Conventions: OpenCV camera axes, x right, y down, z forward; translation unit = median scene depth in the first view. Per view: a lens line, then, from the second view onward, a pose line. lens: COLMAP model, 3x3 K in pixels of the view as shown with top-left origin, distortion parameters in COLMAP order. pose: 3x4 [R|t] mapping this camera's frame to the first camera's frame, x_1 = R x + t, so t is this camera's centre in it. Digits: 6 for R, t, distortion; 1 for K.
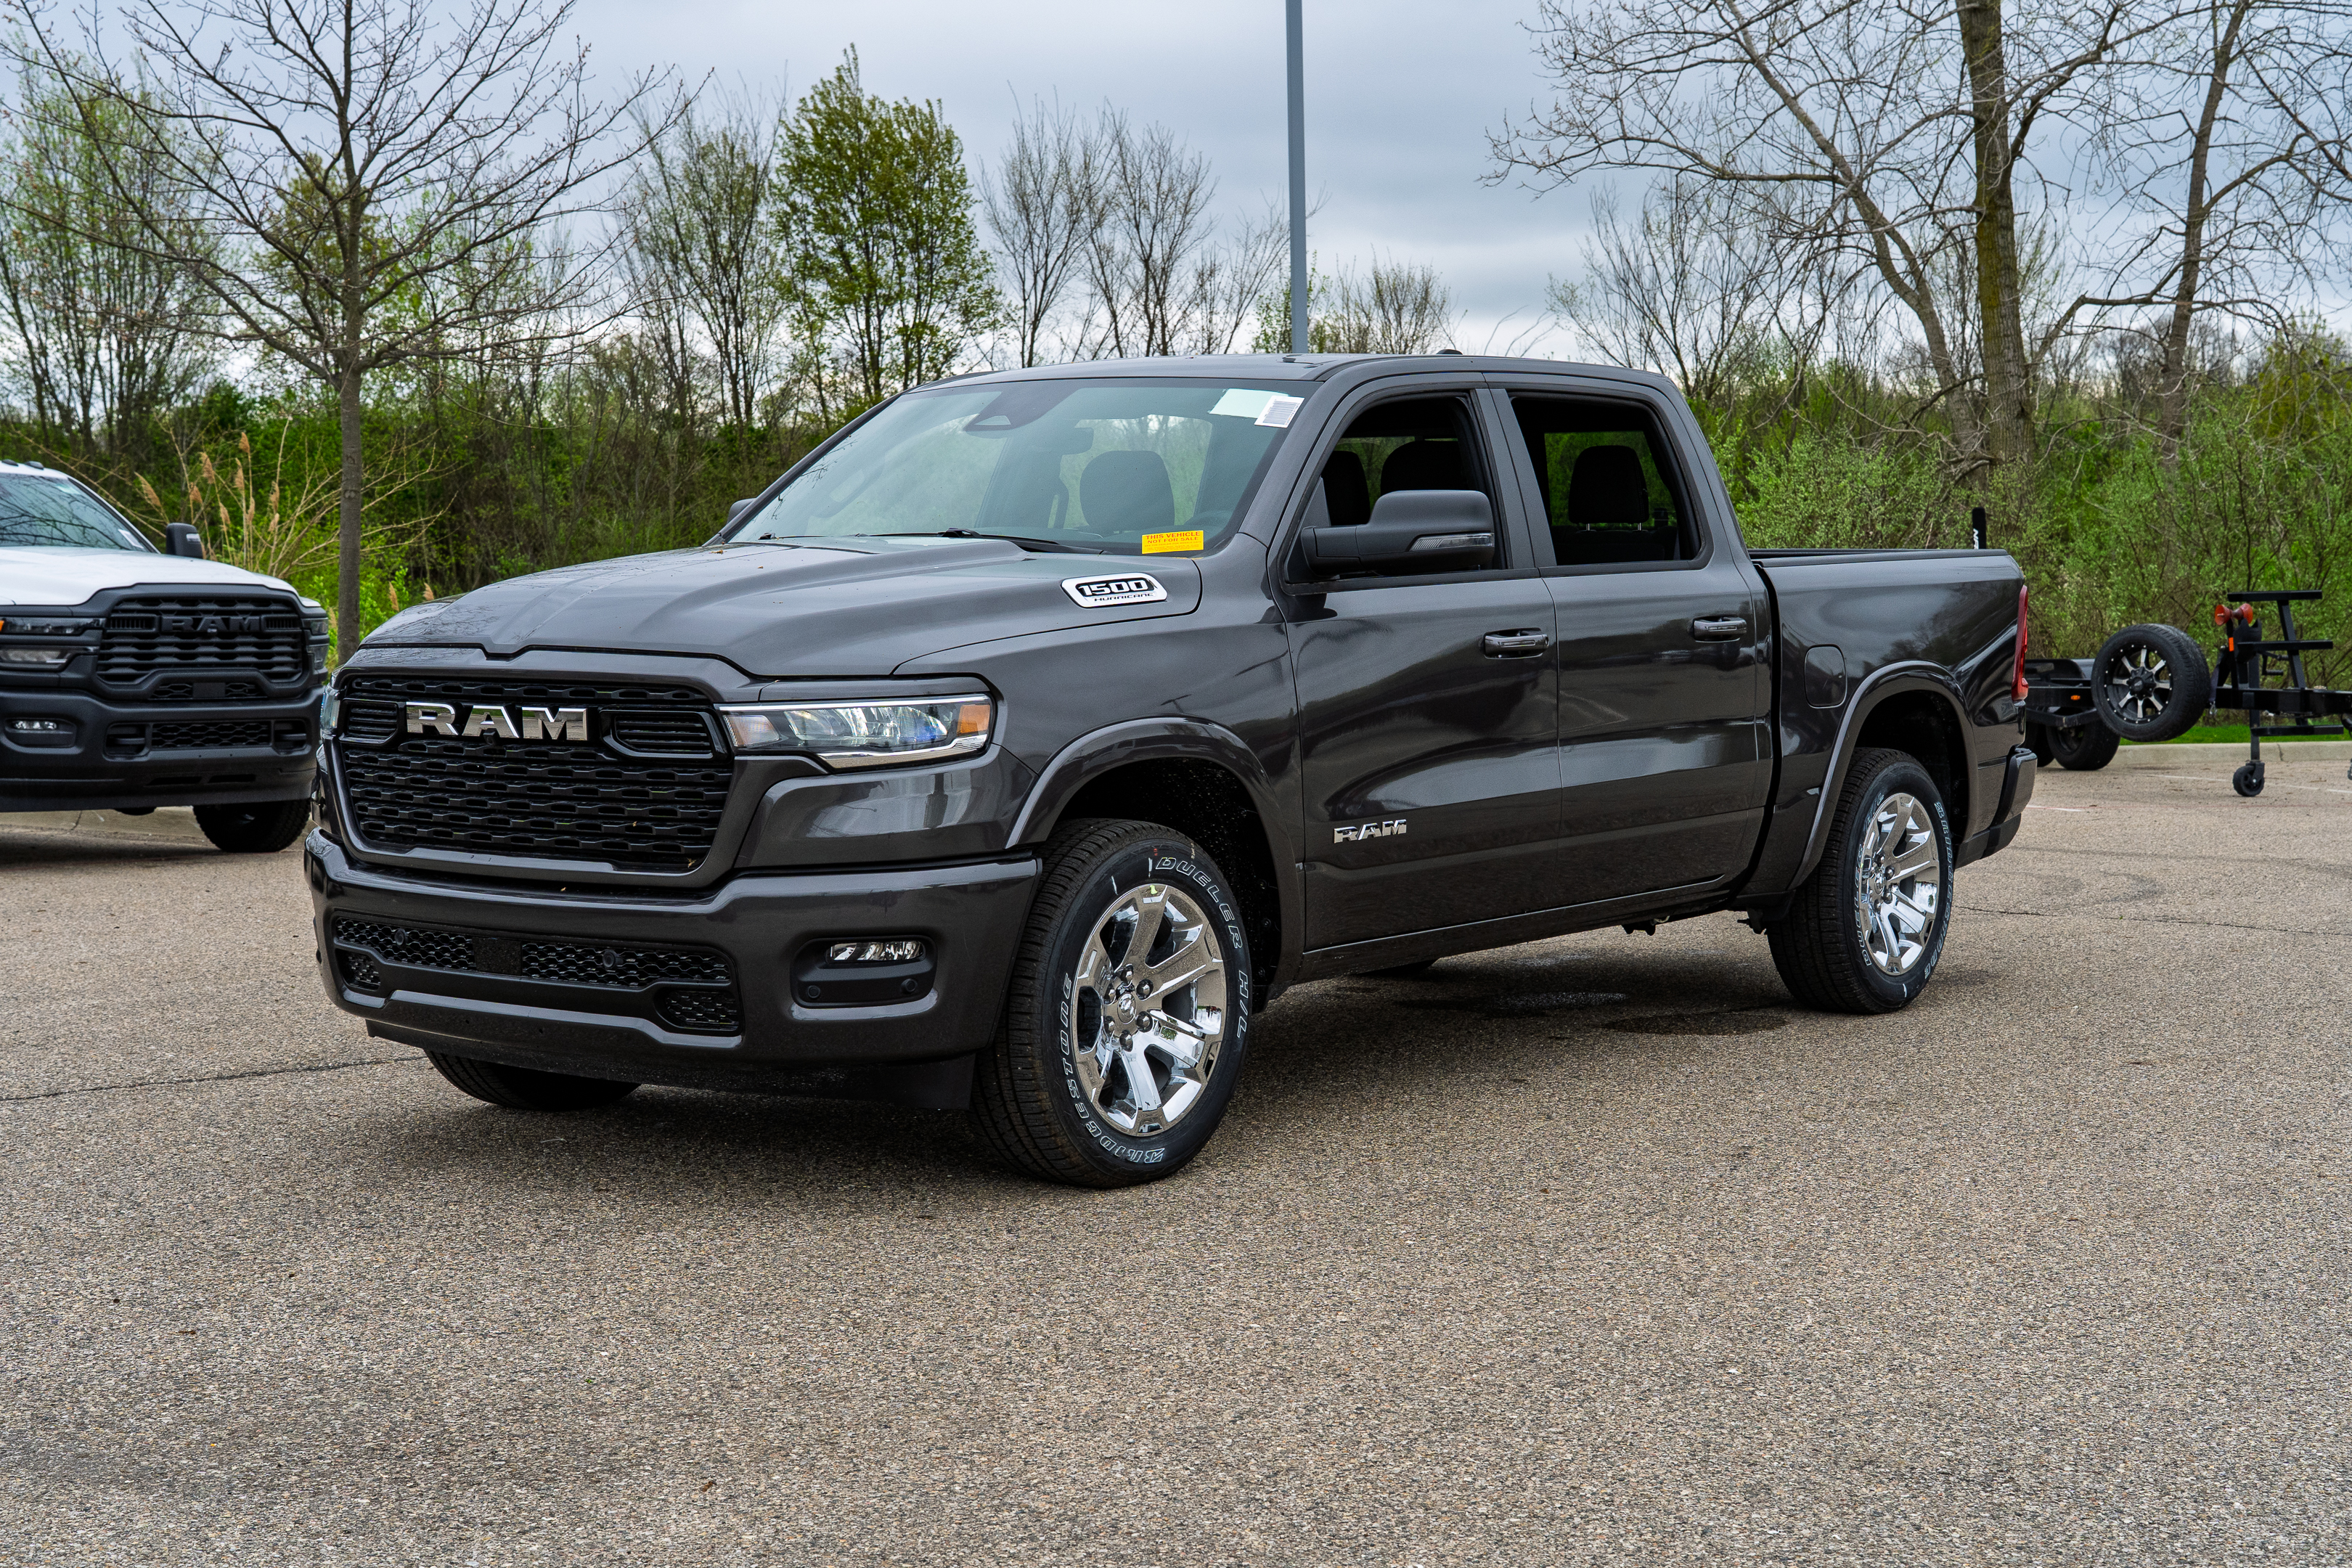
lens RADIAL K [[3416.3, 0, 1199.3], [0, 3416.3, 778.5], [0, 0, 1]] dist [0.005891, -0.036719]
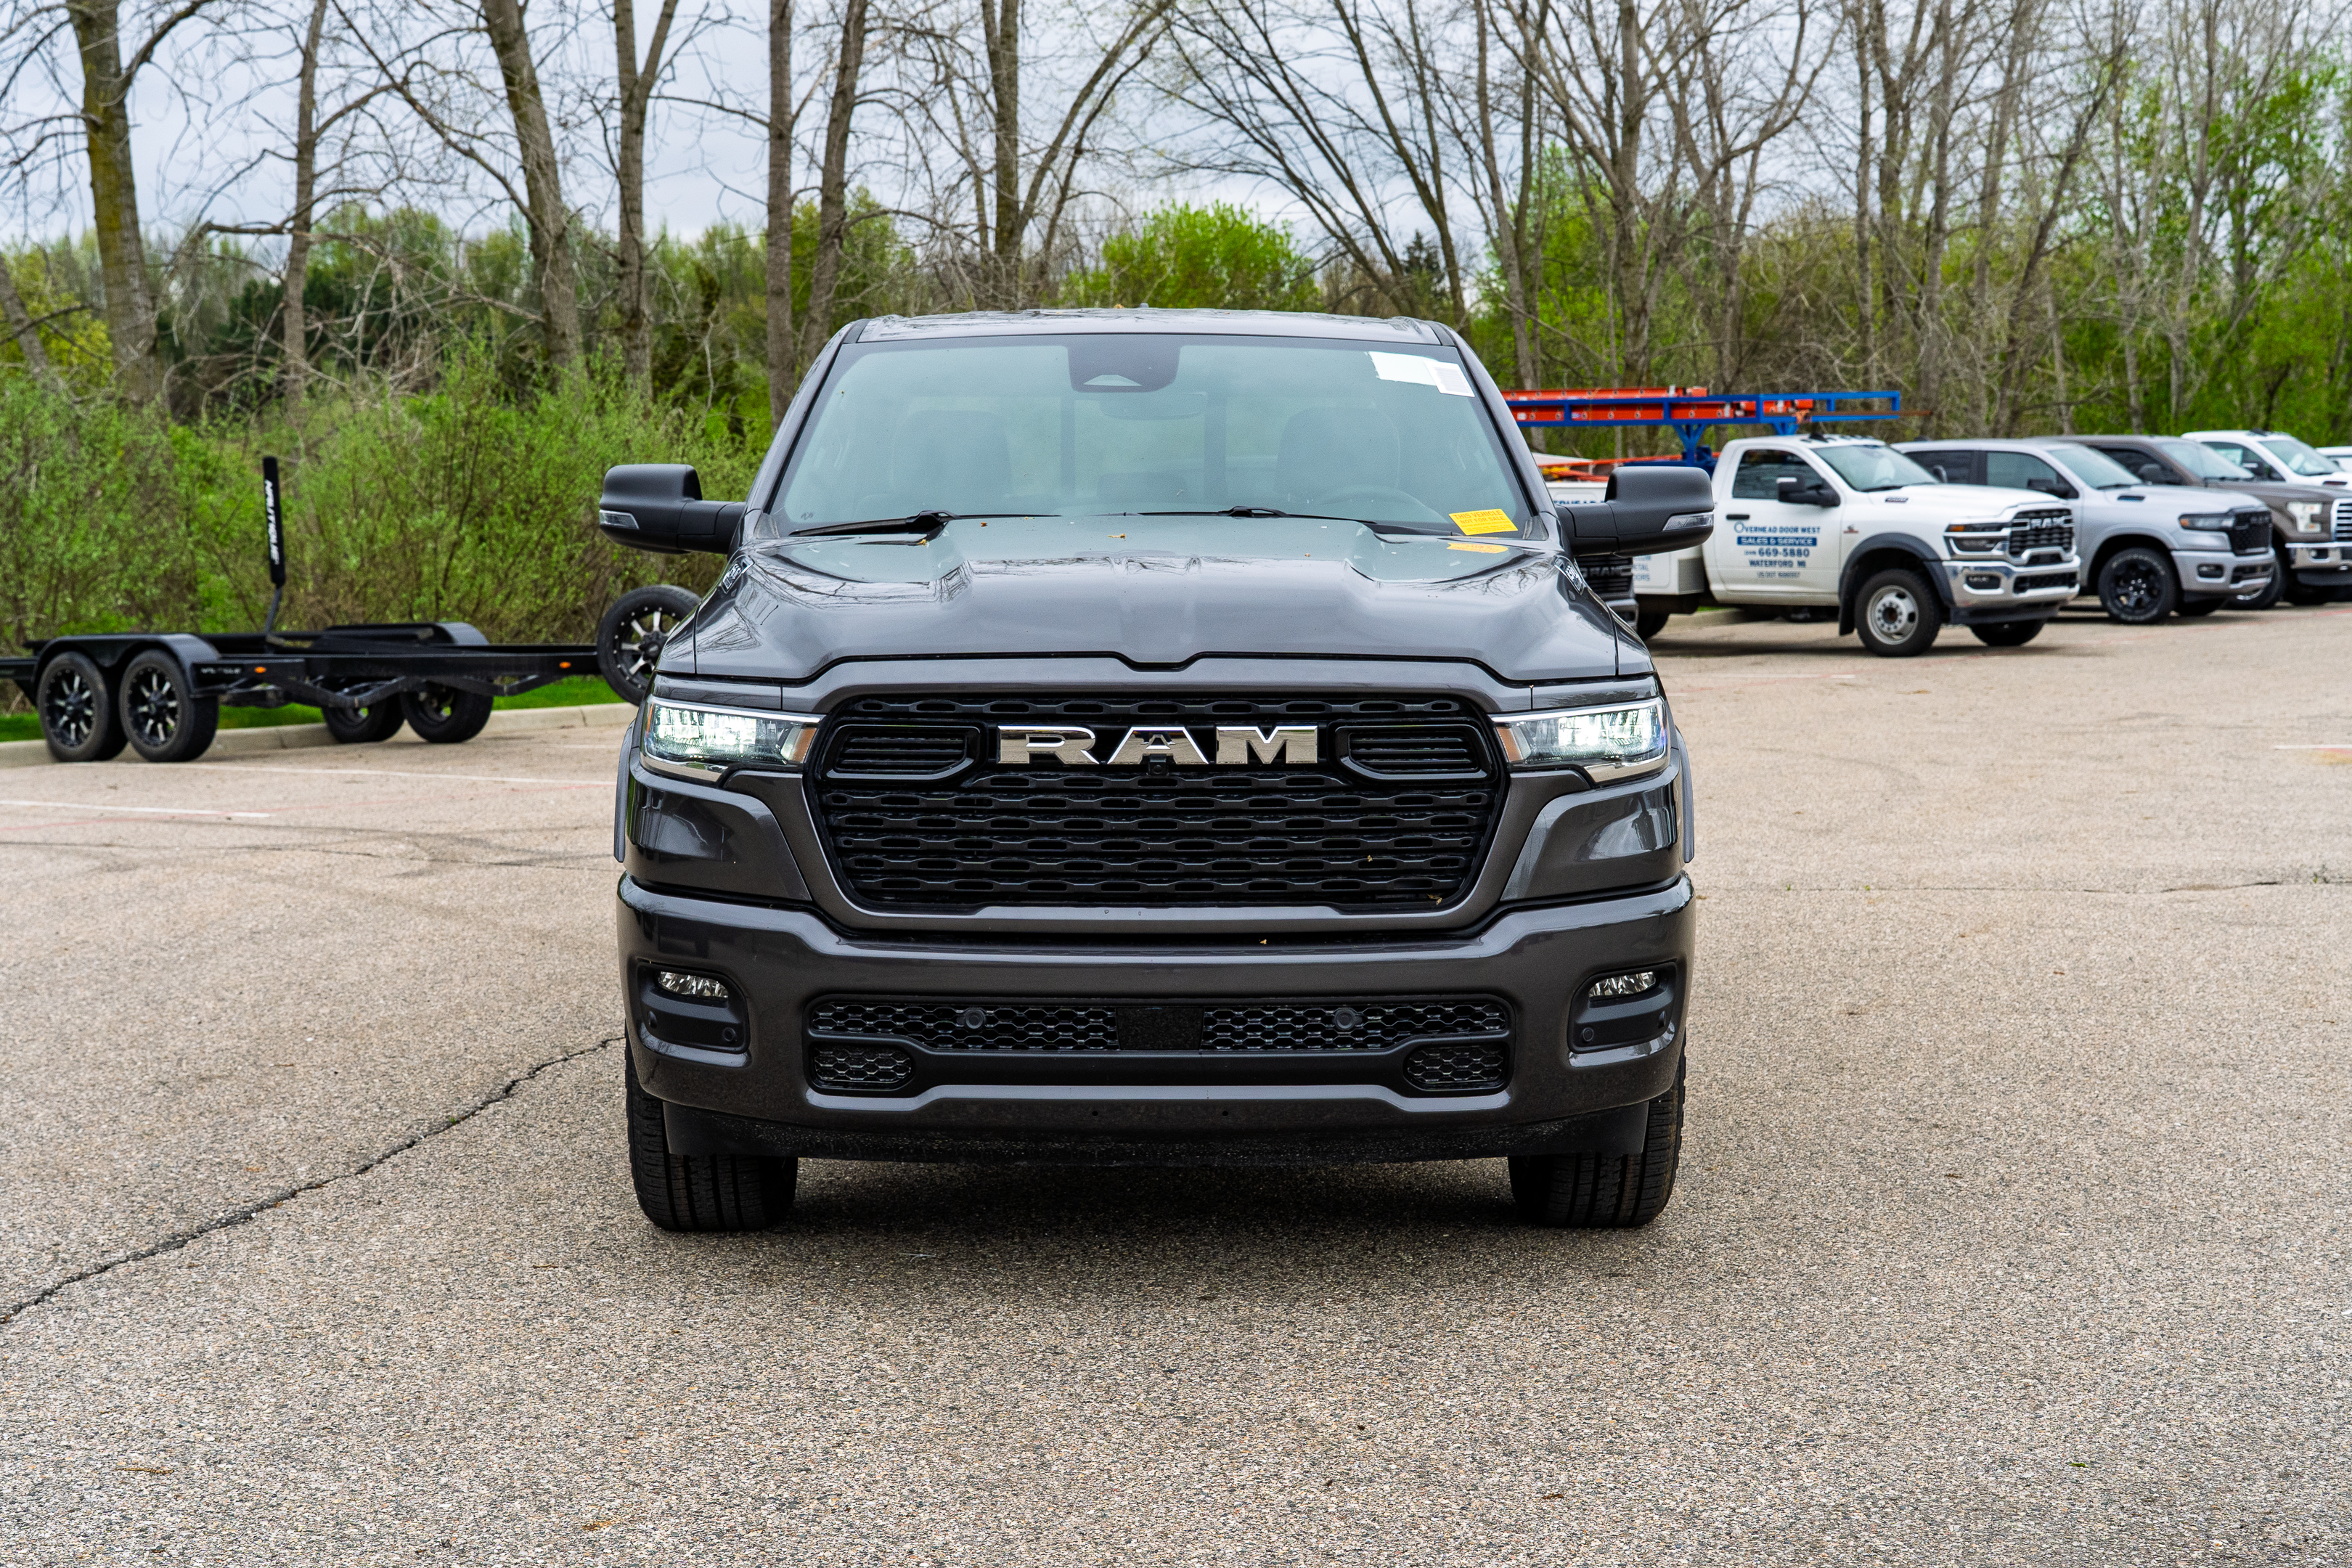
lens RADIAL K [[3727.6, 0, 1239.9], [0, 3727.6, 783.4], [0, 0, 1]] dist [-0.006975, -0.012378]
pose [[0.792604, -0.045342, 0.608048, -0.748342], [0.038887, 0.998960, 0.023803, -0.028620], [-0.608495, 0.004779, 0.793543, 0.276463]]
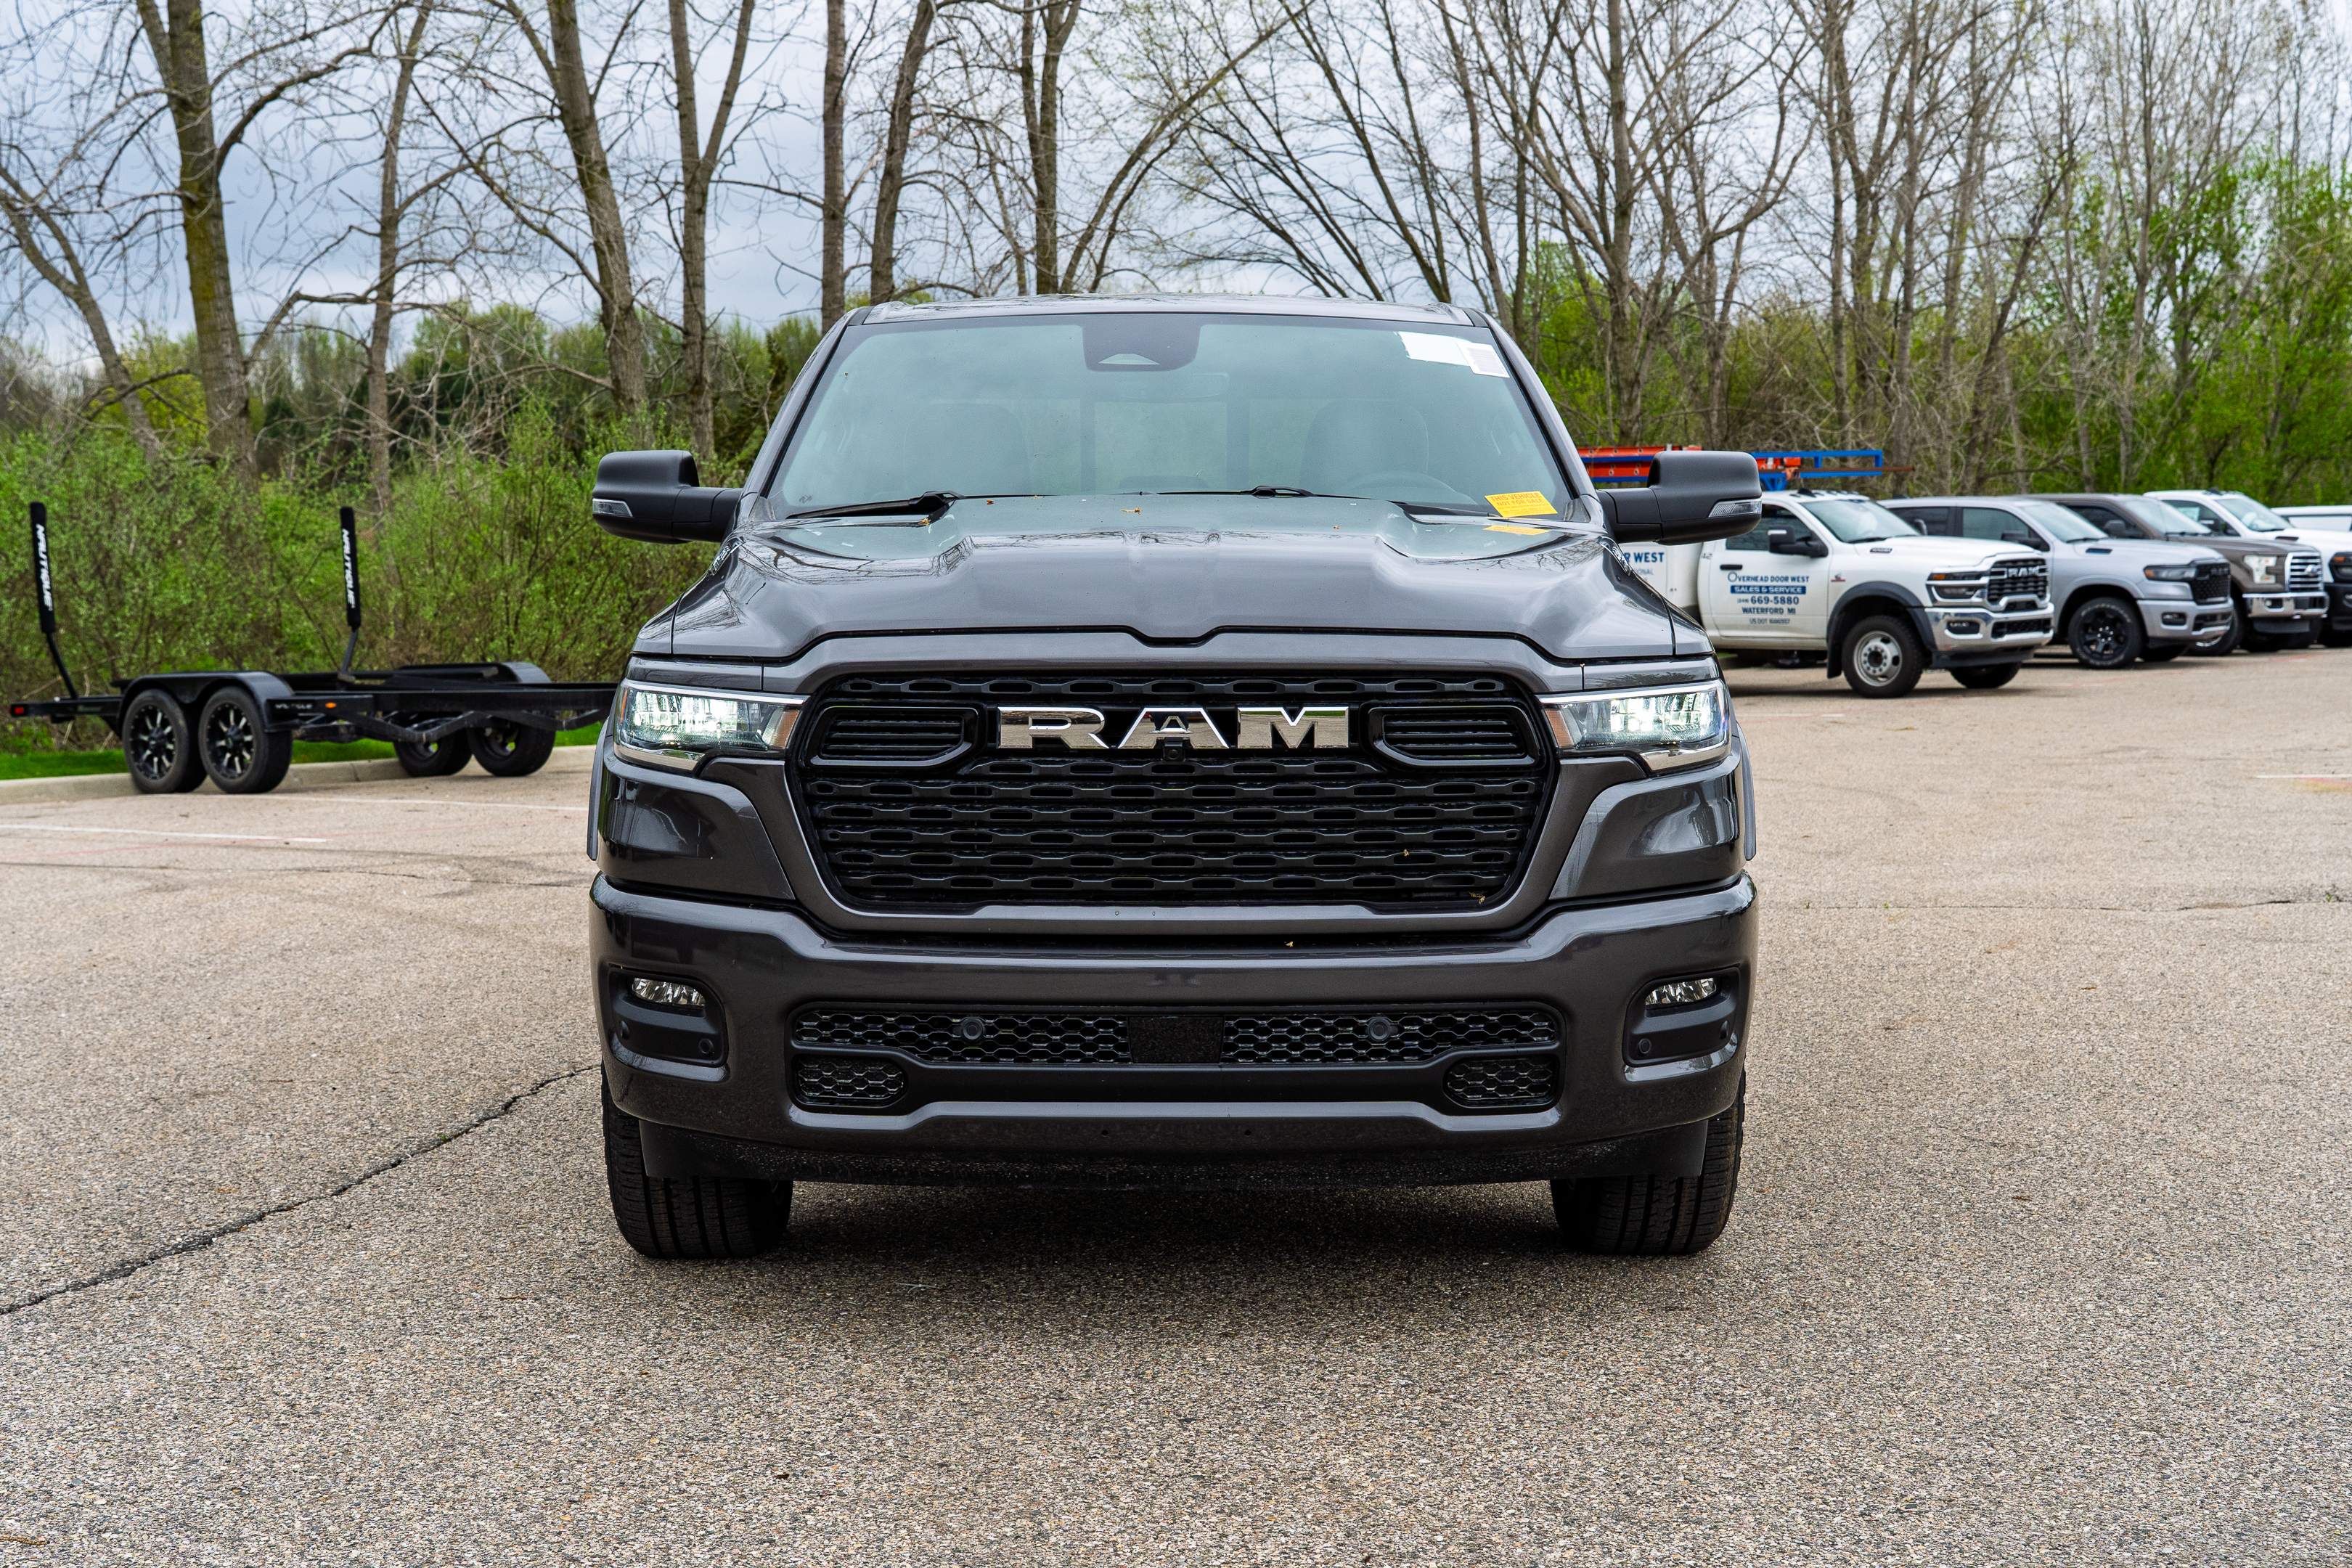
lens RADIAL K [[3416.3, 0, 1199.3], [0, 3416.3, 778.5], [0, 0, 1]] dist [0.005891, -0.036719]
pose [[0.803809, -0.038325, 0.593652, -0.657113], [0.040491, 0.999133, 0.009677, -0.012948], [-0.593508, 0.016259, 0.804664, 0.396334]]
